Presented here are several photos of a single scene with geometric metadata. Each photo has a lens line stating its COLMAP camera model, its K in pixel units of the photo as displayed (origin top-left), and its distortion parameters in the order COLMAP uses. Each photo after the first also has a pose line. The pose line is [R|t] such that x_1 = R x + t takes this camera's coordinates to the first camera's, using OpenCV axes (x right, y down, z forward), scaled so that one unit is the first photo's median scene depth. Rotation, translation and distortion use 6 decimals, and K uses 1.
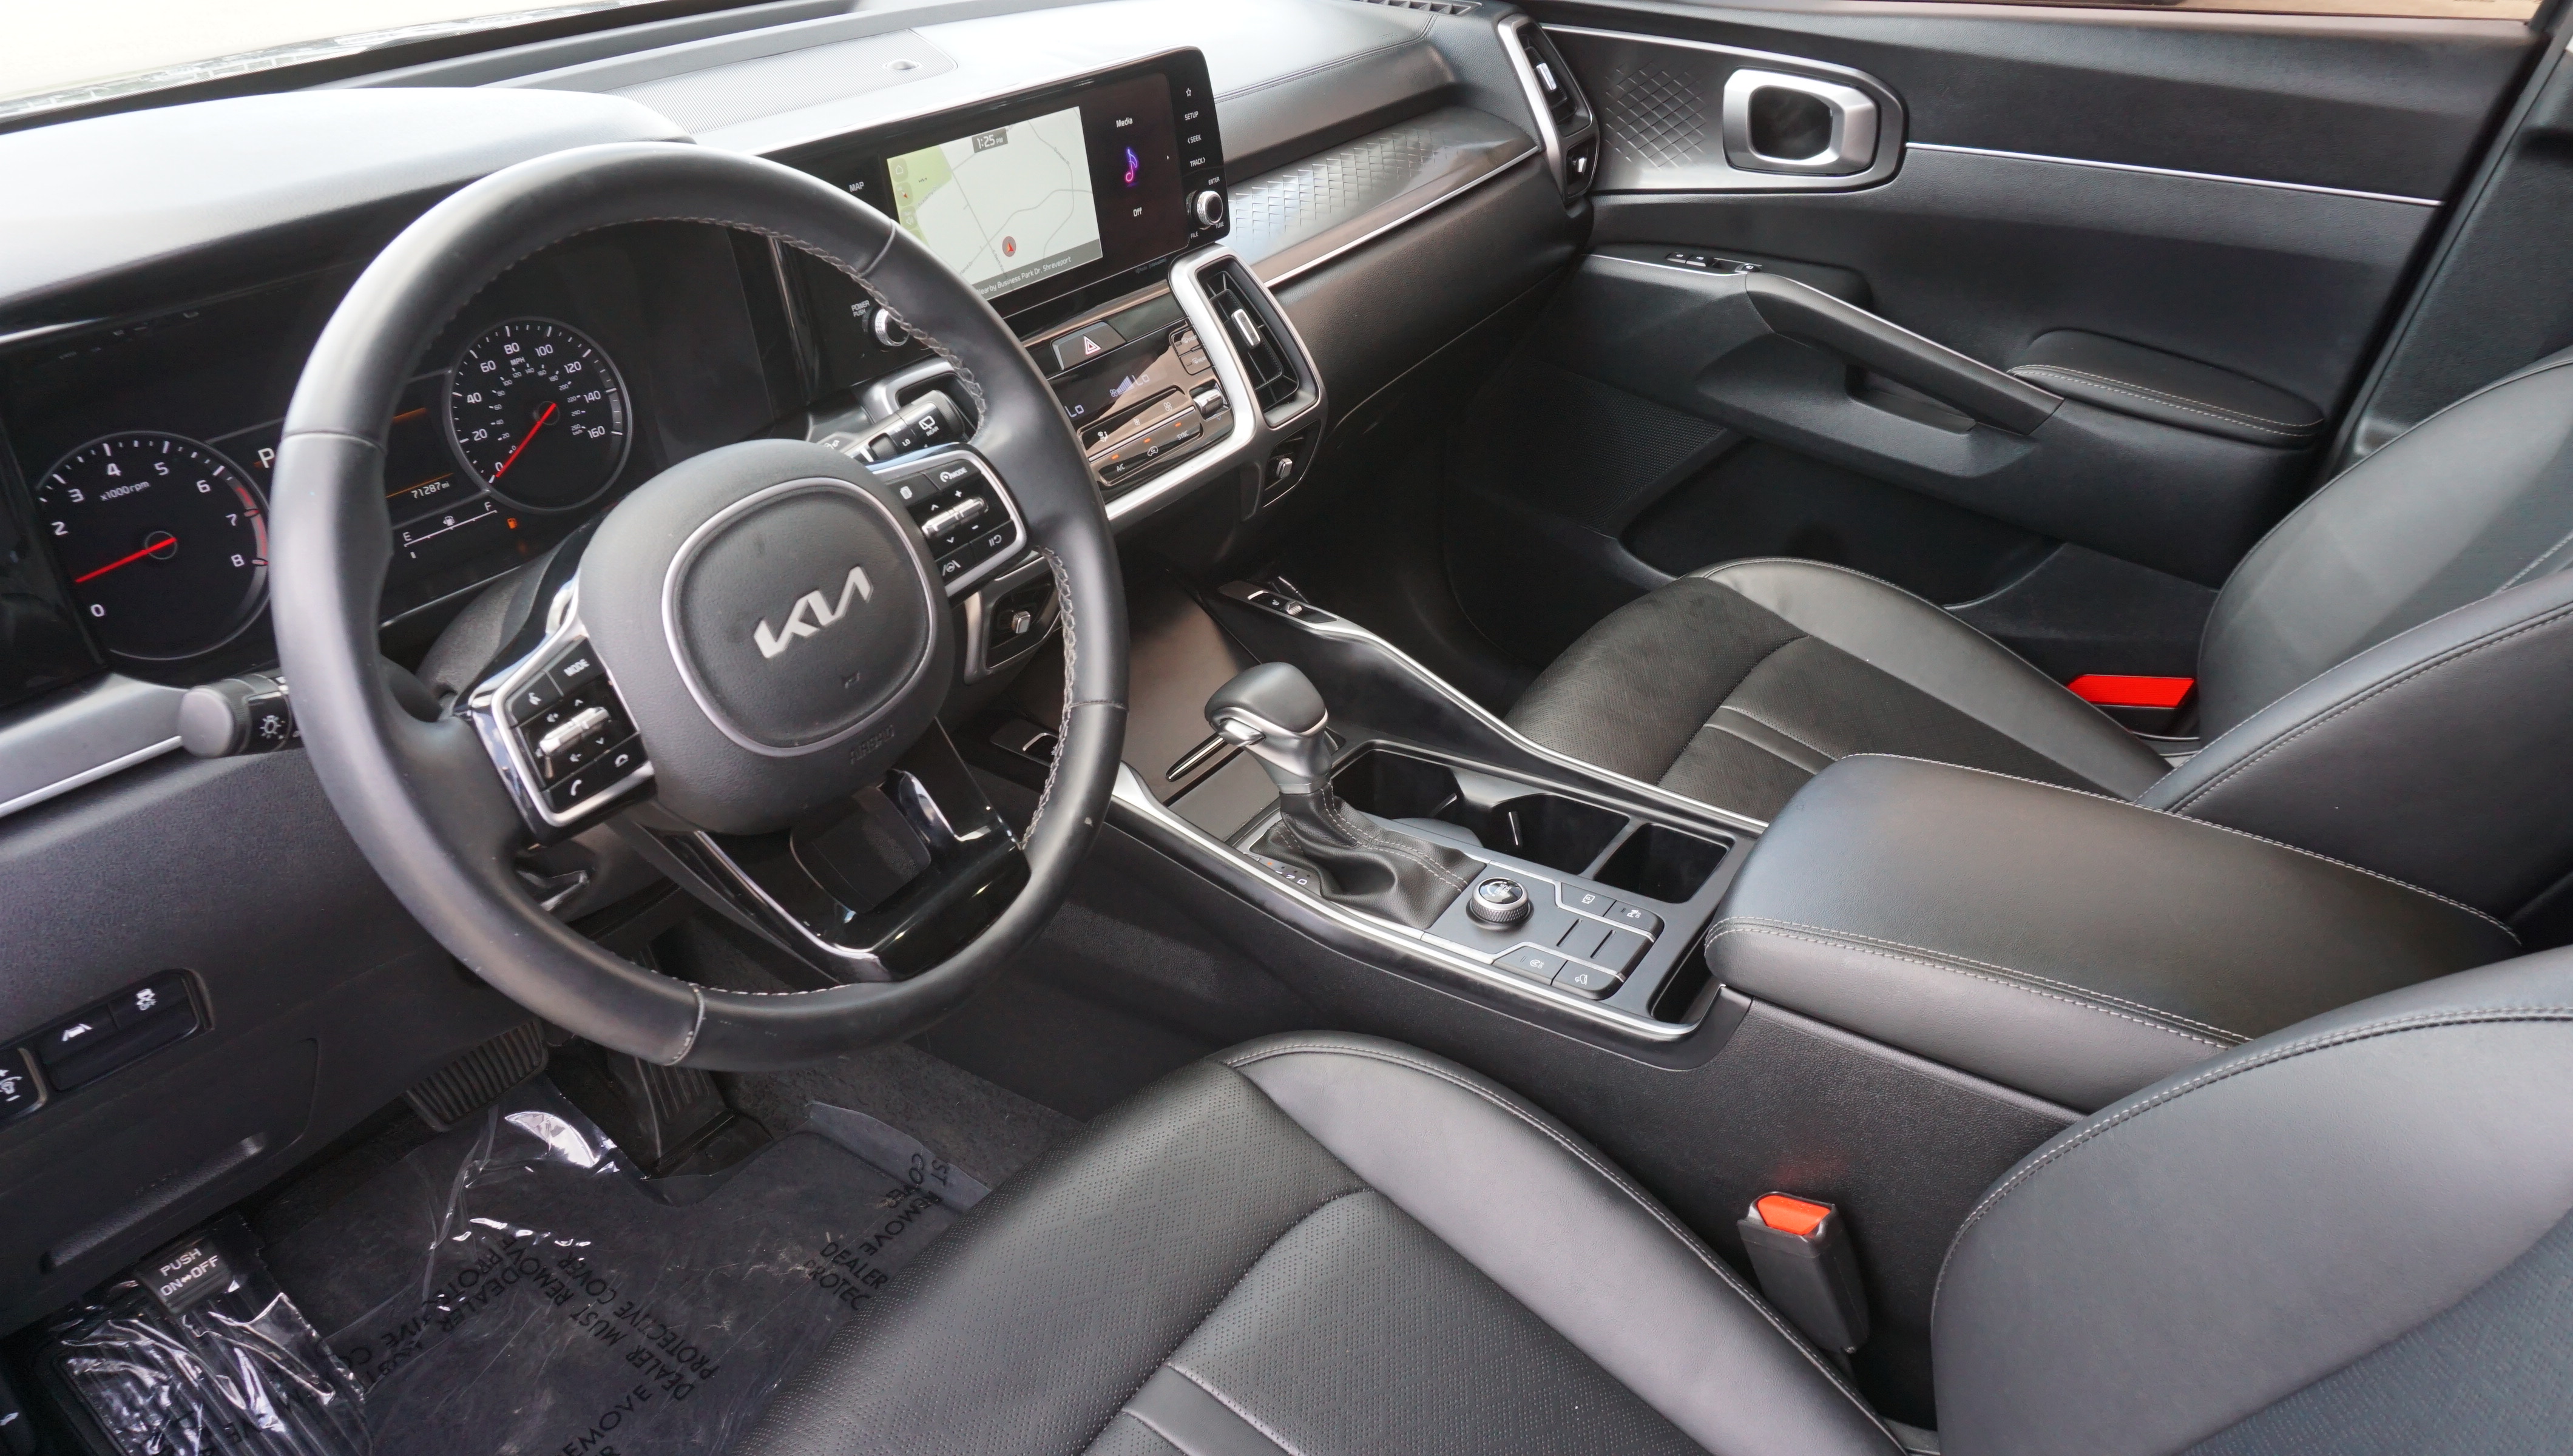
lens RADIAL K [[1756.8, 0, 1291.1], [0, 1756.8, 721.6], [0, 0, 1]] dist [-0.046298, 0.061996]
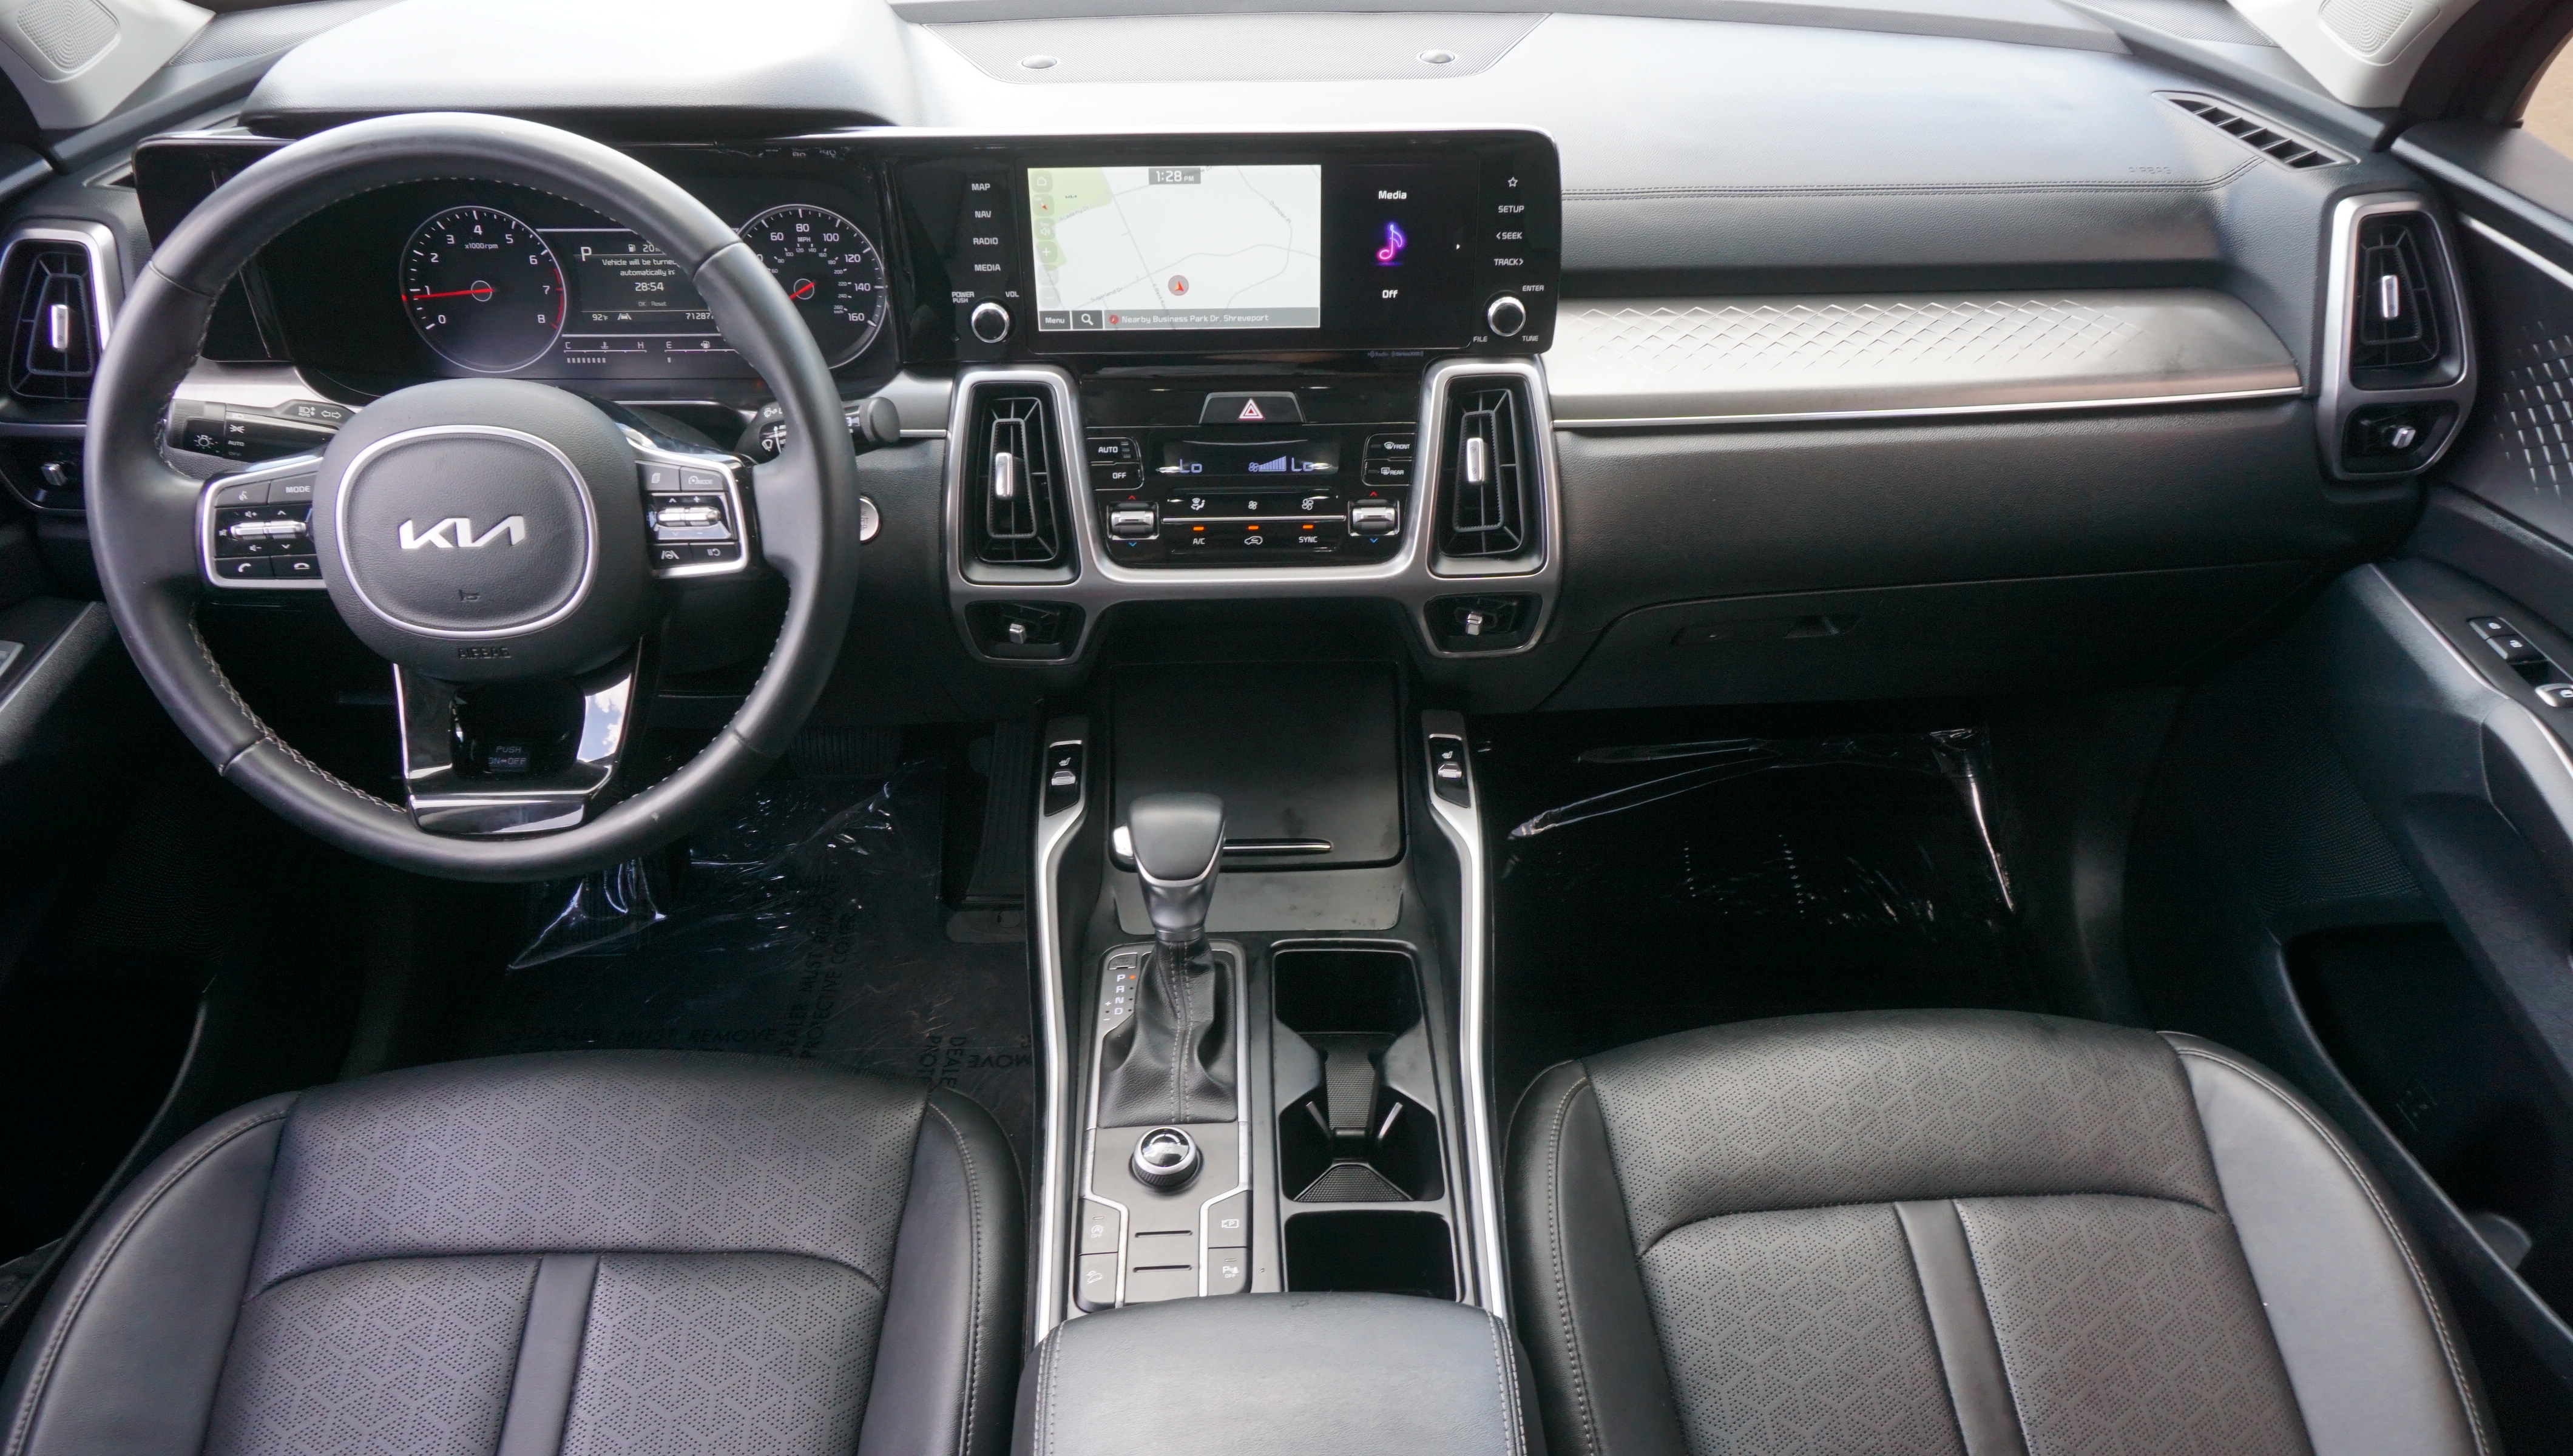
lens RADIAL K [[1740.1, 0, 1286.5], [0, 1740.1, 728.0], [0, 0, 1]] dist [-0.046579, 0.051081]
pose [[0.586264, 0.497816, -0.639119, 0.571948], [-0.421321, 0.861193, 0.284314, -0.338783], [0.691942, 0.102591, 0.714627, 0.363777]]
